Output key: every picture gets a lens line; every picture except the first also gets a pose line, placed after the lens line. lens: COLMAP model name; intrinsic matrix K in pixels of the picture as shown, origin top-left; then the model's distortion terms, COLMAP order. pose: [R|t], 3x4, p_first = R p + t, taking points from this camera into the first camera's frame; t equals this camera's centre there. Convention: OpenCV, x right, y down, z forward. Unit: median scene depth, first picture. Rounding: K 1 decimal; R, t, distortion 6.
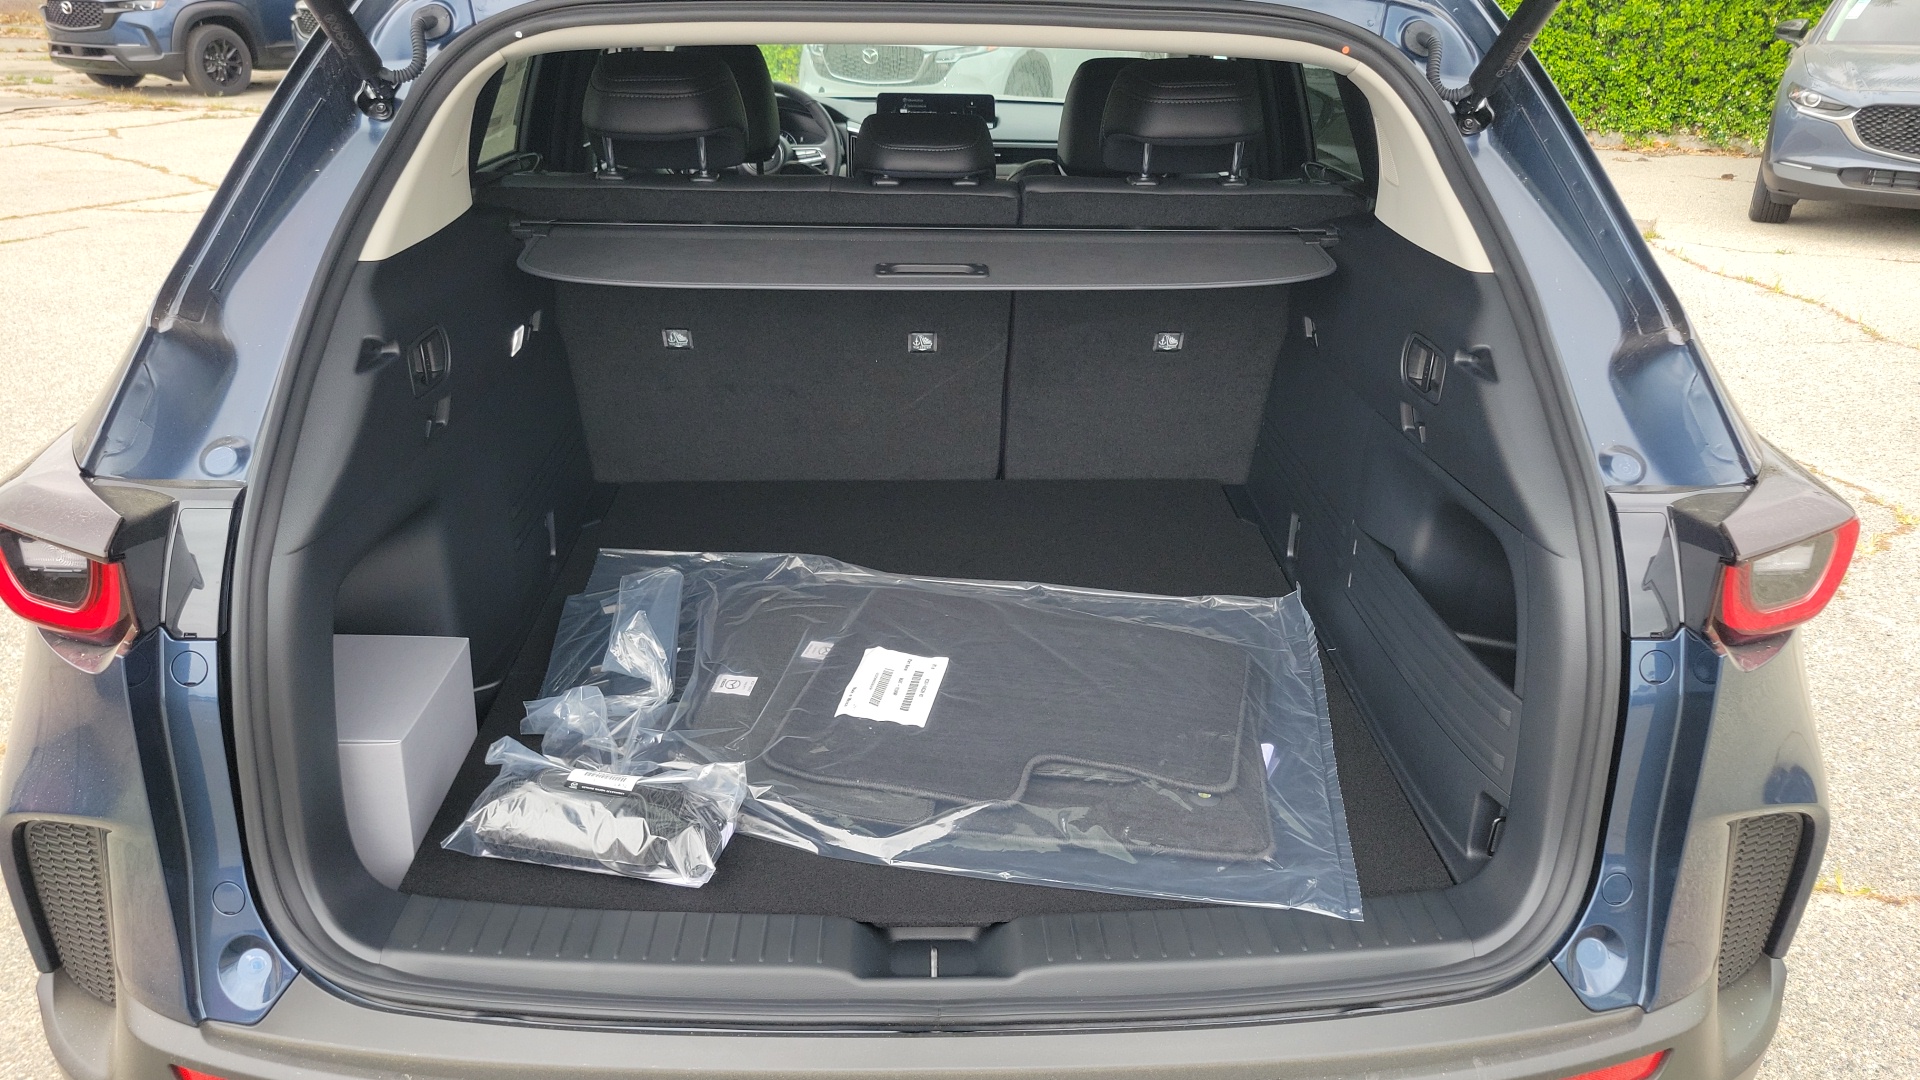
lens RADIAL K [[1486.3, 0, 956.7], [0, 1486.3, 544.8], [0, 0, 1]] dist [0.042967, 0.004885]
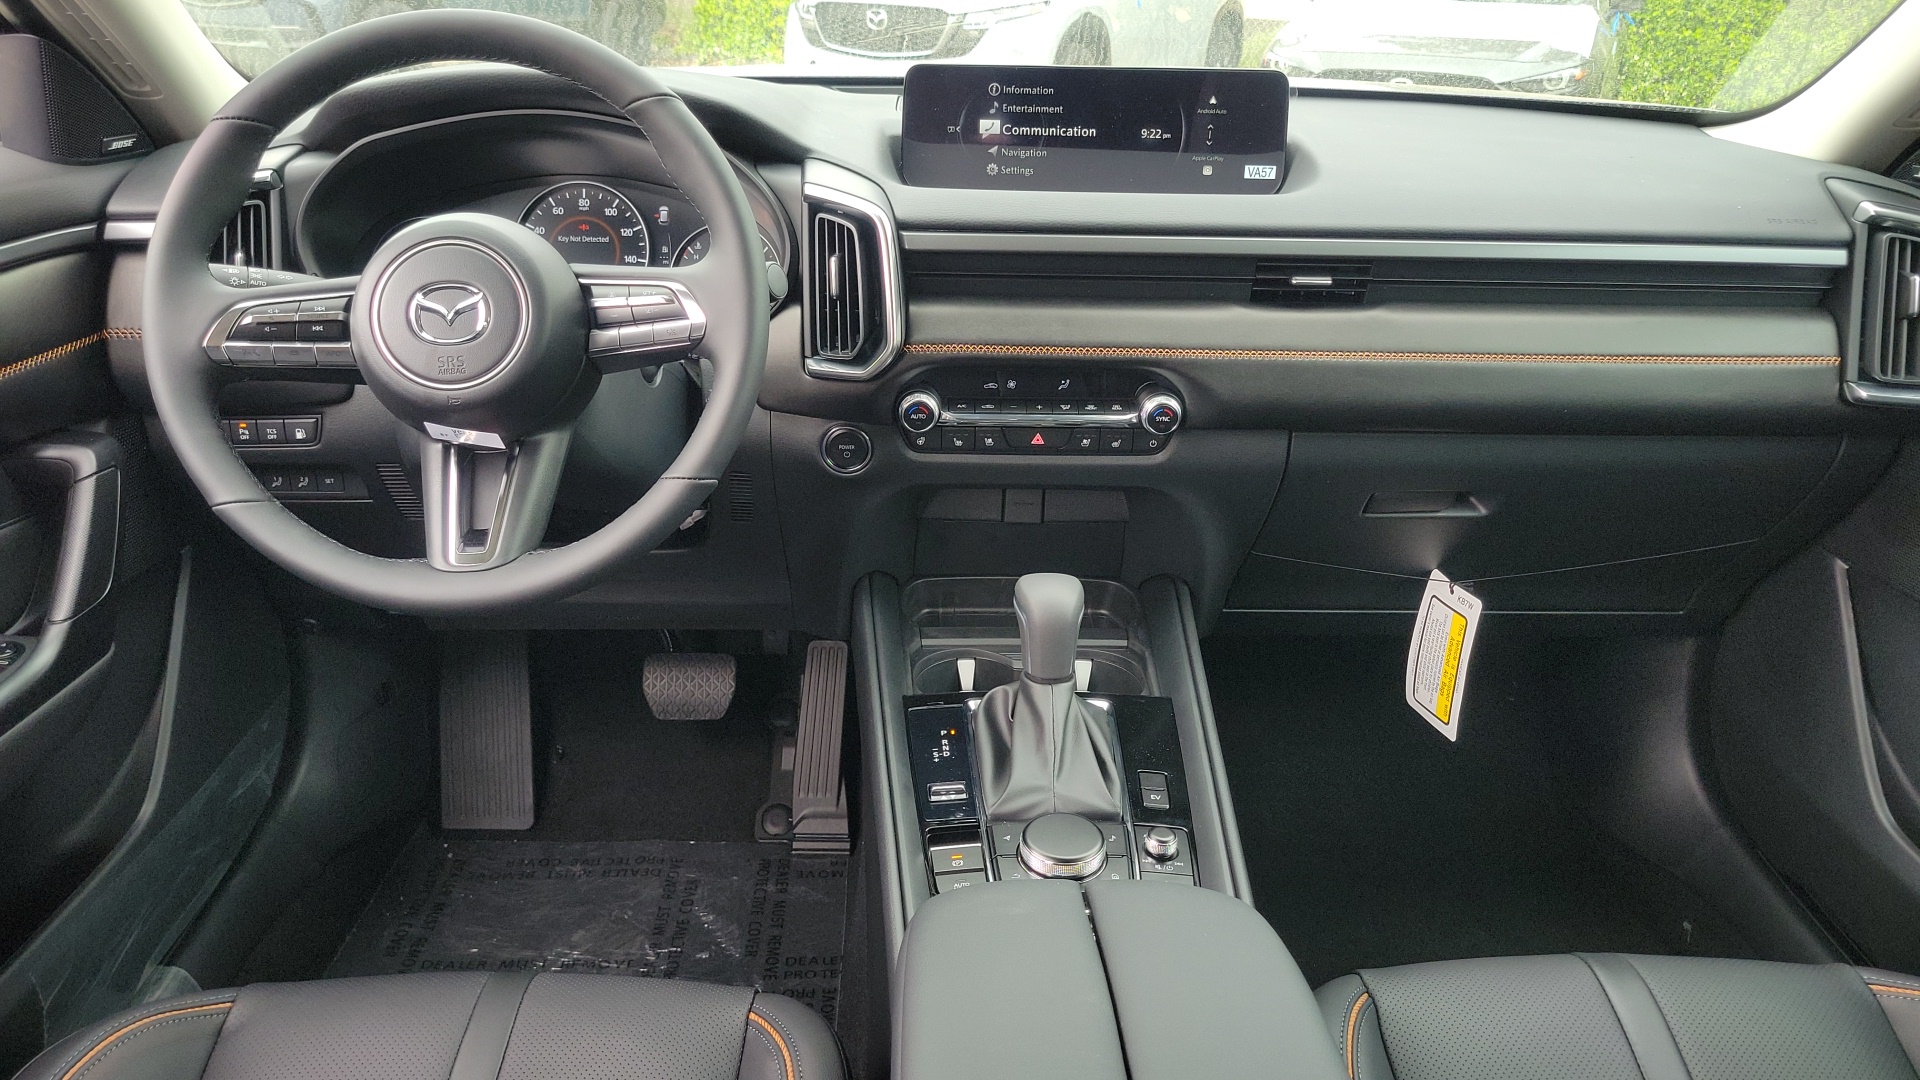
lens RADIAL K [[1451.3, 0, 959.3], [0, 1451.3, 536.5], [0, 0, 1]] dist [0.032654, -0.006909]
pose [[0.999966, 0.007959, 0.002362, -0.015539], [-0.007996, 0.999837, 0.016211, -0.076525], [-0.002233, -0.016229, 0.999866, 0.253496]]
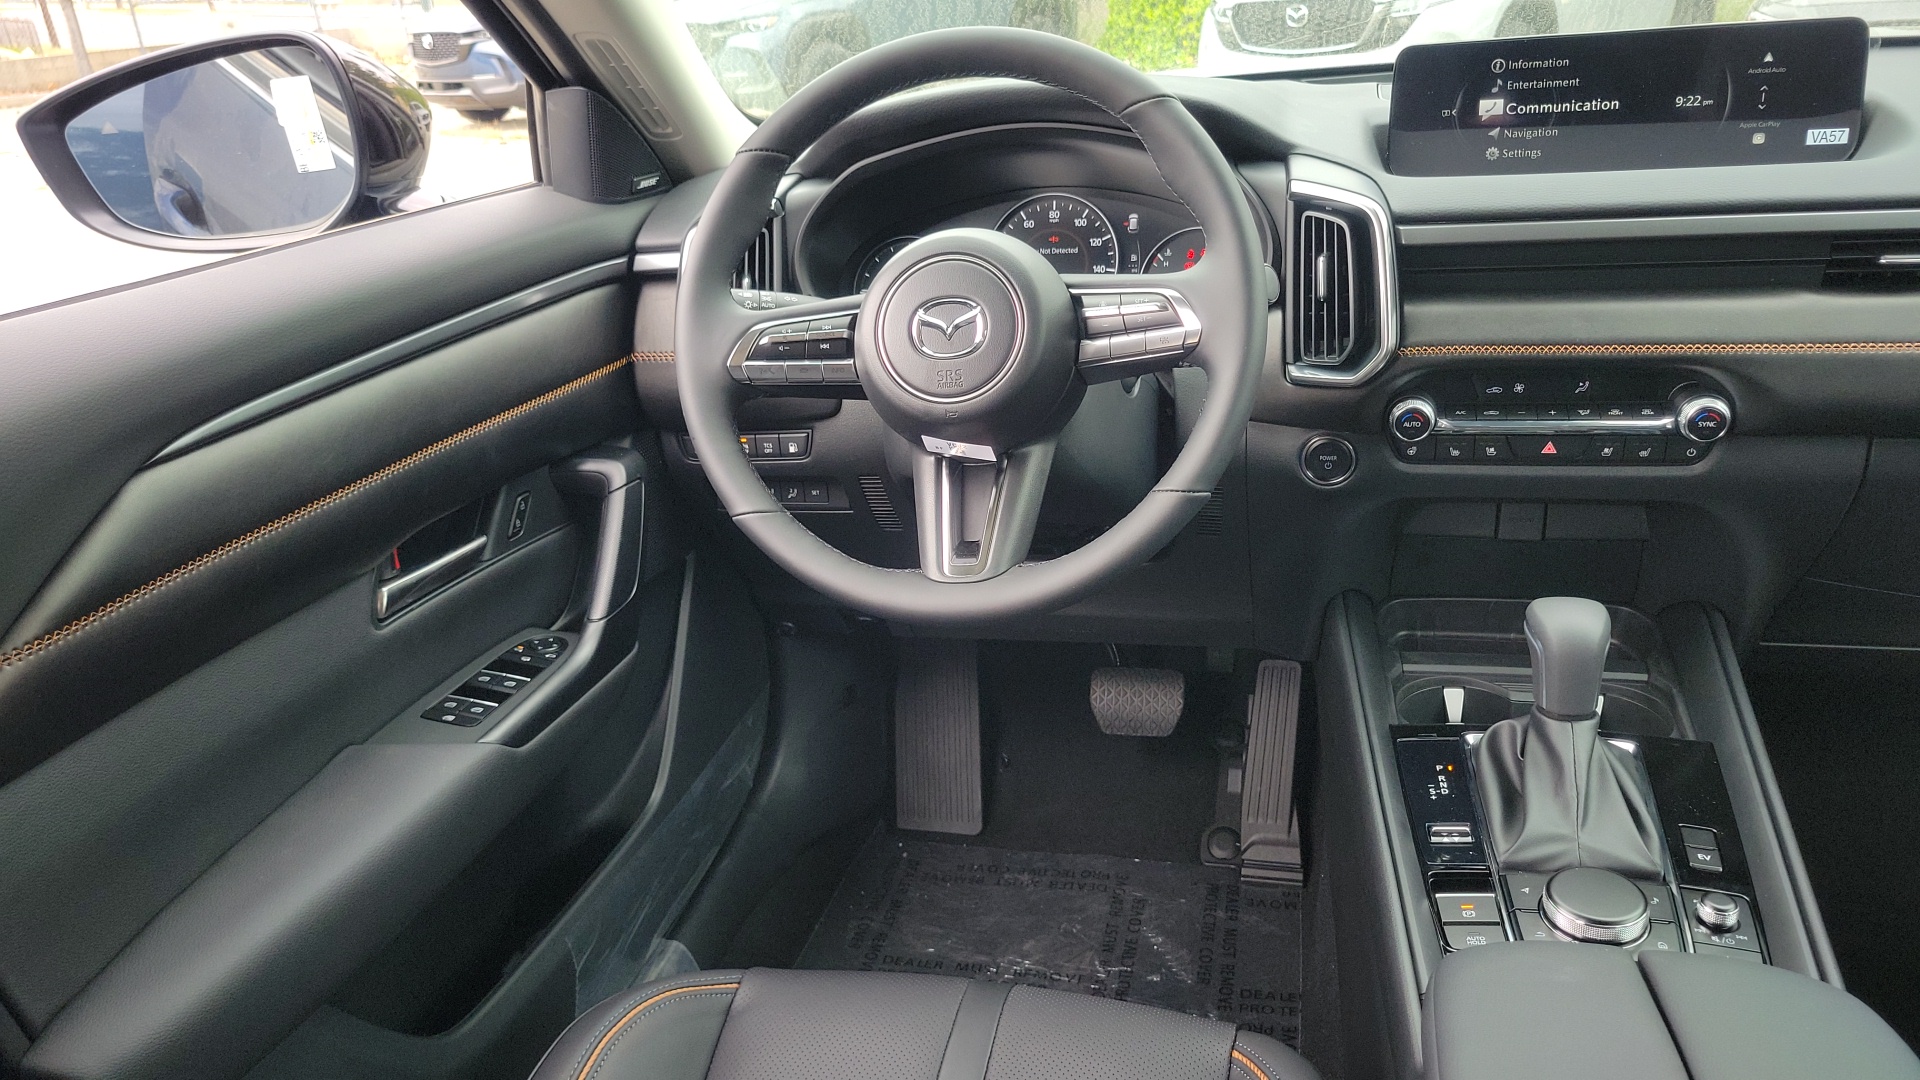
lens RADIAL K [[1454.3, 0, 942.1], [0, 1454.3, 544.3], [0, 0, 1]] dist [0.041289, -0.027894]
pose [[0.960898, 0.021247, -0.276085, -0.021032], [-0.017191, 0.999706, 0.017103, -0.076579], [0.276368, -0.011688, 0.960981, 0.255618]]
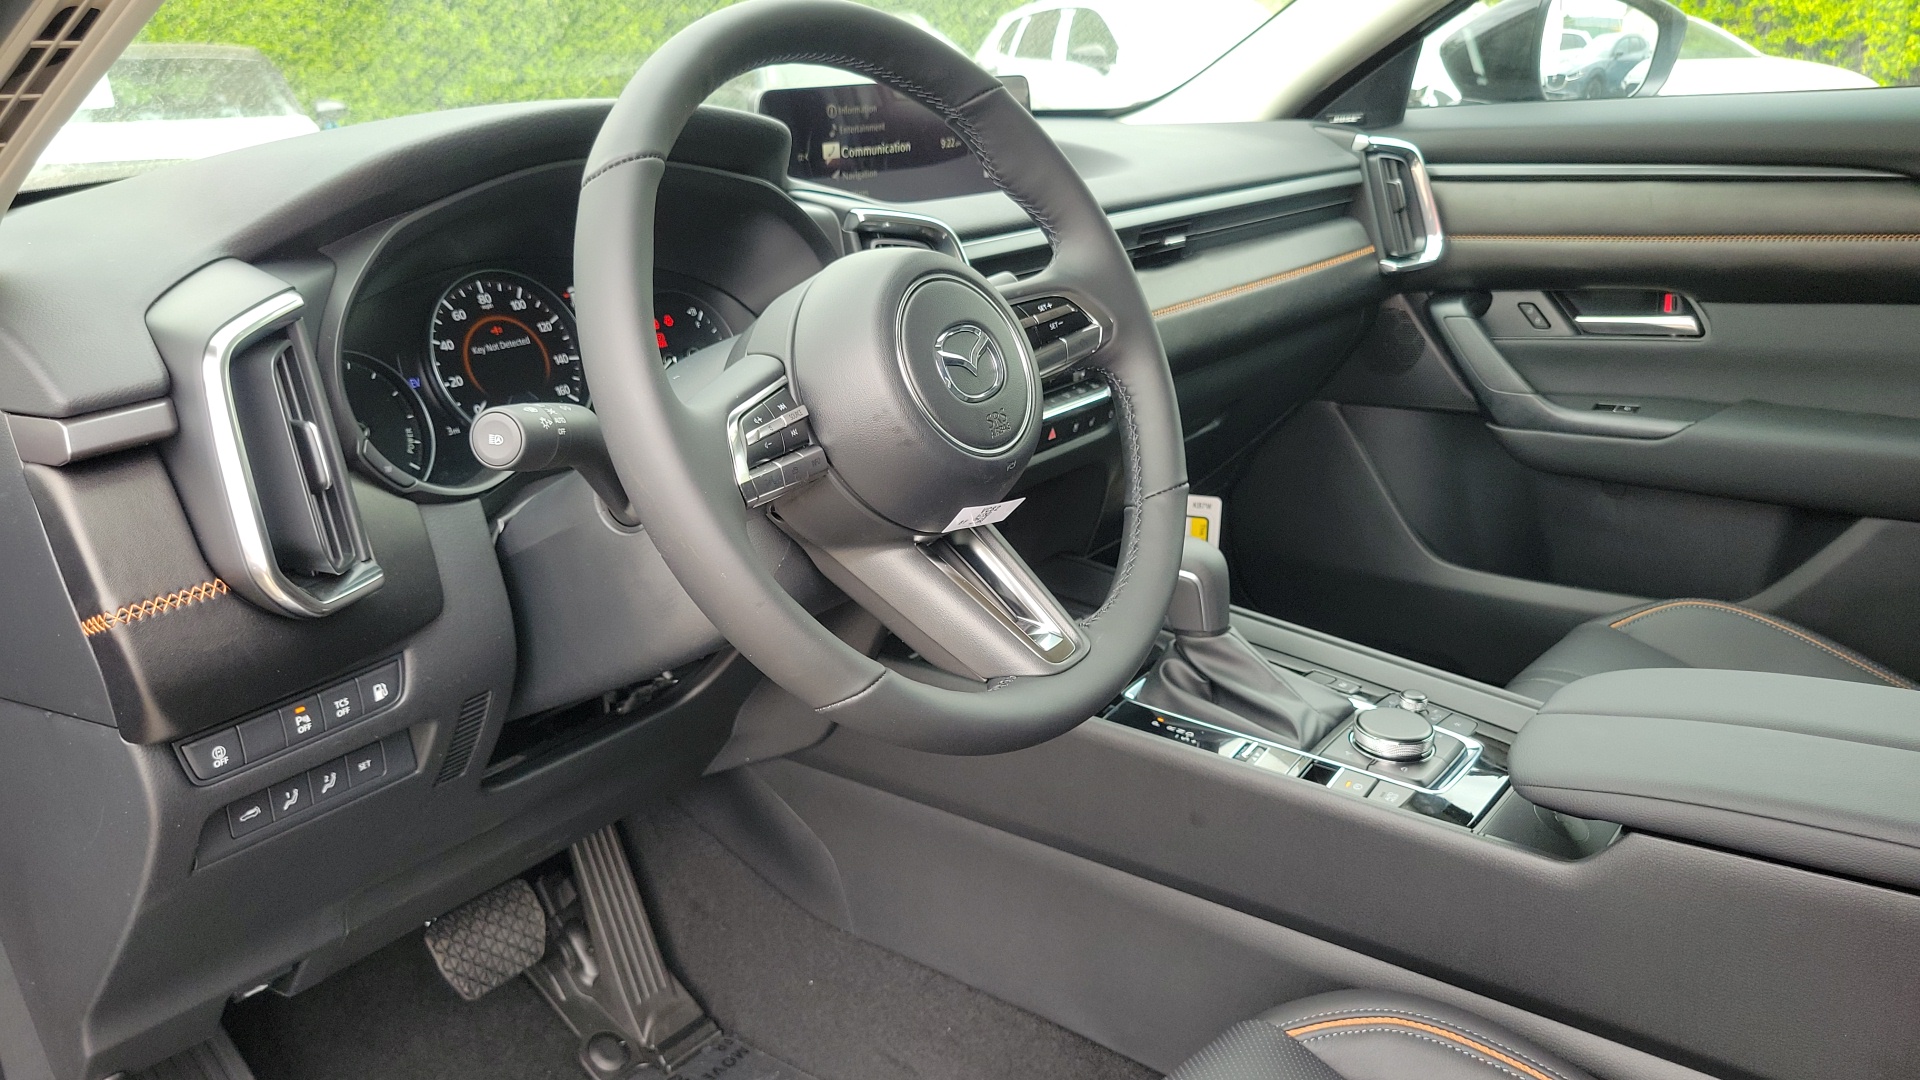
lens RADIAL K [[1465.2, 0, 957.3], [0, 1465.2, 538.8], [0, 0, 1]] dist [0.033852, -0.038434]
pose [[0.627757, -0.274128, 0.728543, -0.090624], [0.317334, 0.944758, 0.082048, -0.085297], [-0.710788, 0.179685, 0.680069, 0.291081]]
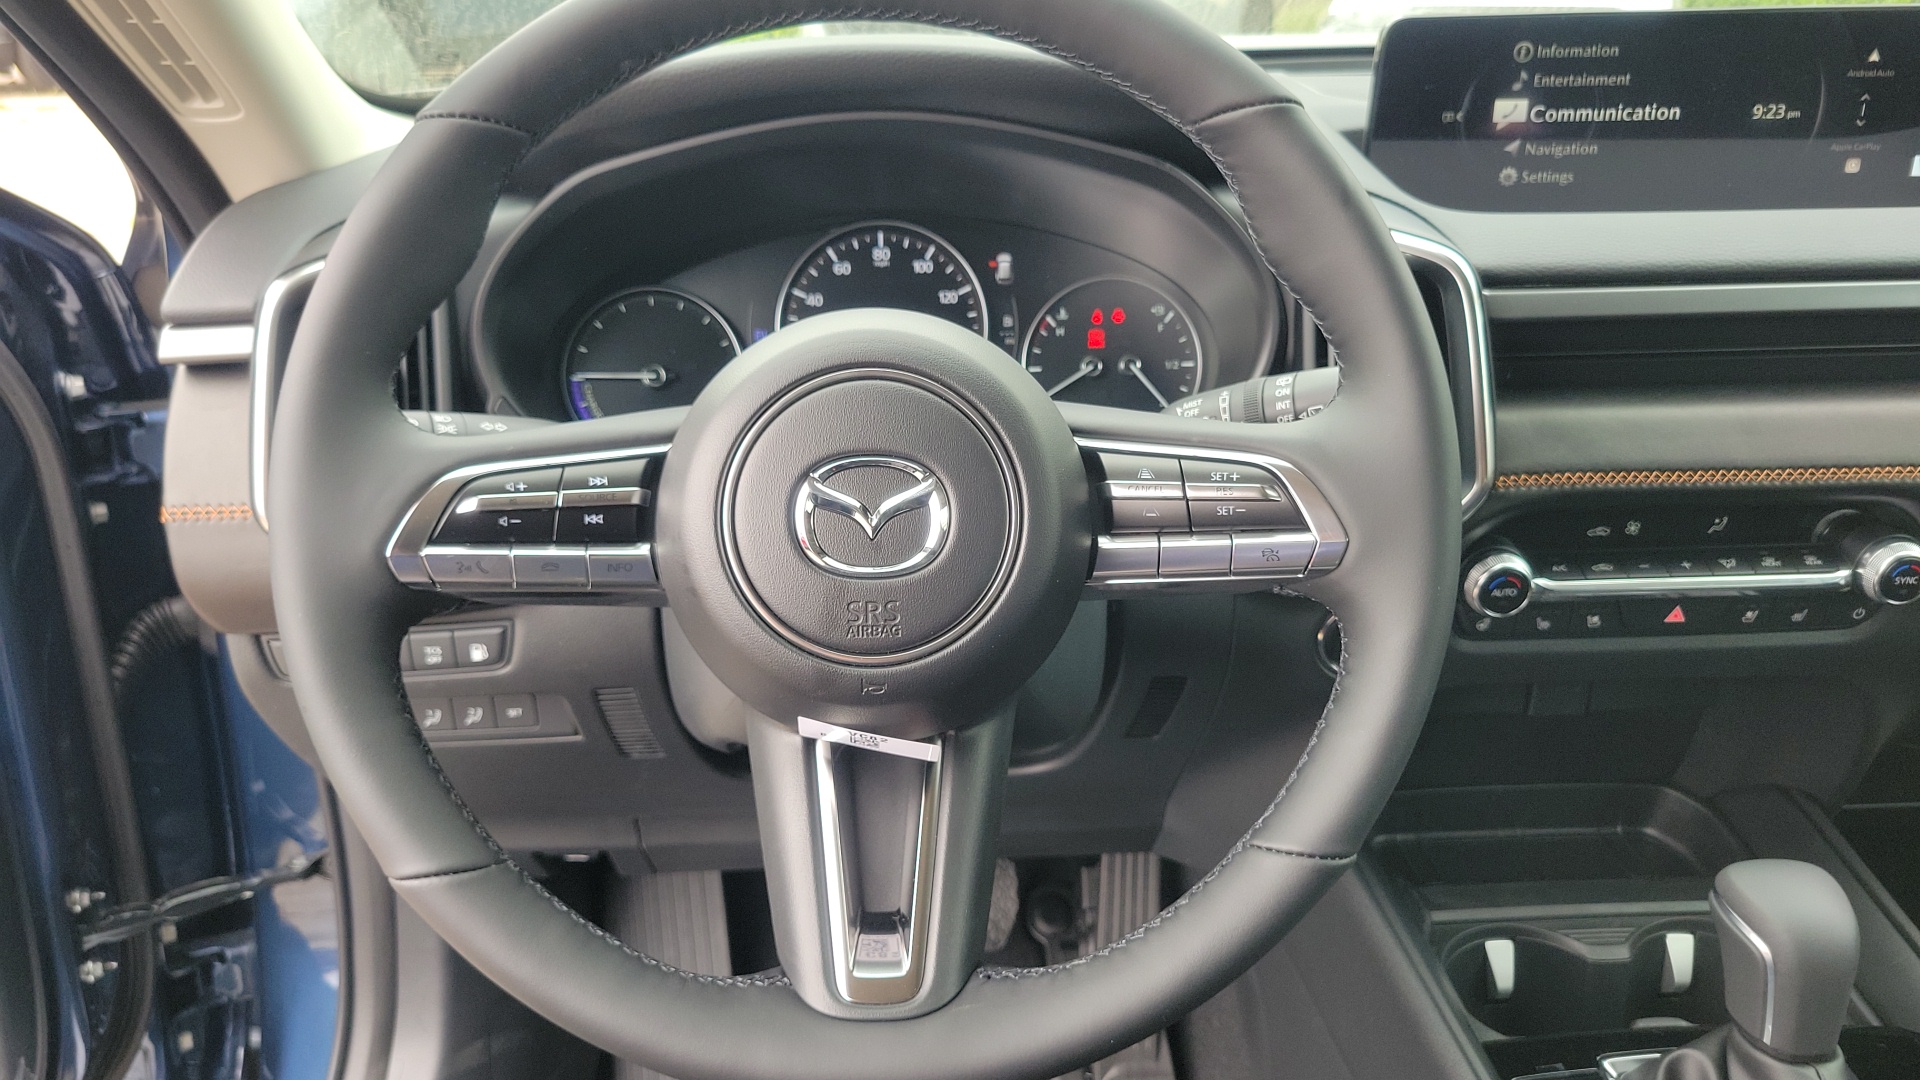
lens RADIAL K [[1459.3, 0, 958.7], [0, 1459.3, 532.4], [0, 0, 1]] dist [0.007516, -0.002720]
pose [[0.999547, -0.030095, 0.000642, -0.040371], [0.030083, 0.999444, 0.014389, -0.087043], [-0.001075, -0.014364, 0.999896, 0.292513]]
